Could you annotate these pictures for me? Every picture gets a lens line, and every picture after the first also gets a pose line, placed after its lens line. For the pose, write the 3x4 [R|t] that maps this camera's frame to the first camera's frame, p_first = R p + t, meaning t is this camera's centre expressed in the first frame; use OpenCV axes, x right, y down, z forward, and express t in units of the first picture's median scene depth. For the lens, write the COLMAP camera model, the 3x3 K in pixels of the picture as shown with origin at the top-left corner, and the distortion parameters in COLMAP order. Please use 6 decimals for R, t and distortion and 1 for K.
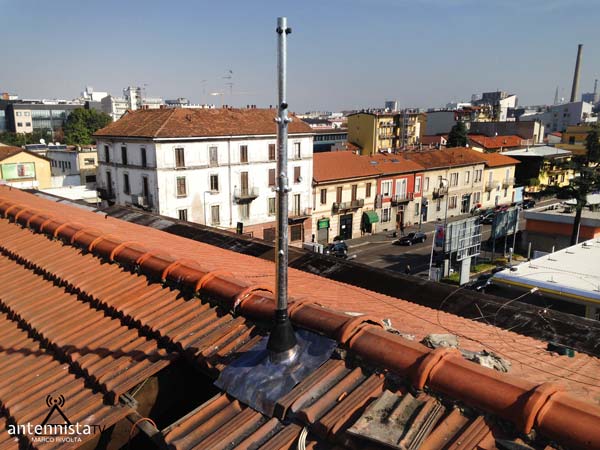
lens RADIAL K [[540.3, 0, 300.0], [0, 540.3, 225.0], [0, 0, 1]] dist [0.126080, -0.188524]
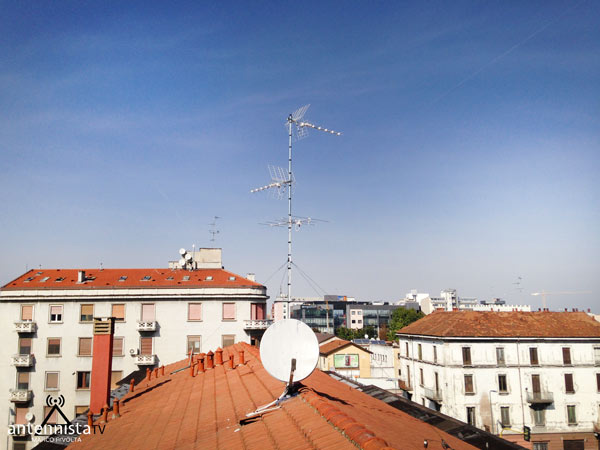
lens RADIAL K [[540.3, 0, 300.0], [0, 540.3, 225.0], [0, 0, 1]] dist [0.126080, -0.188524]
pose [[0.838747, -0.076431, -0.539130, 0.102651], [-0.117238, 0.941531, -0.315870, 0.014073], [0.531750, 0.328142, 0.780746, -0.112861]]
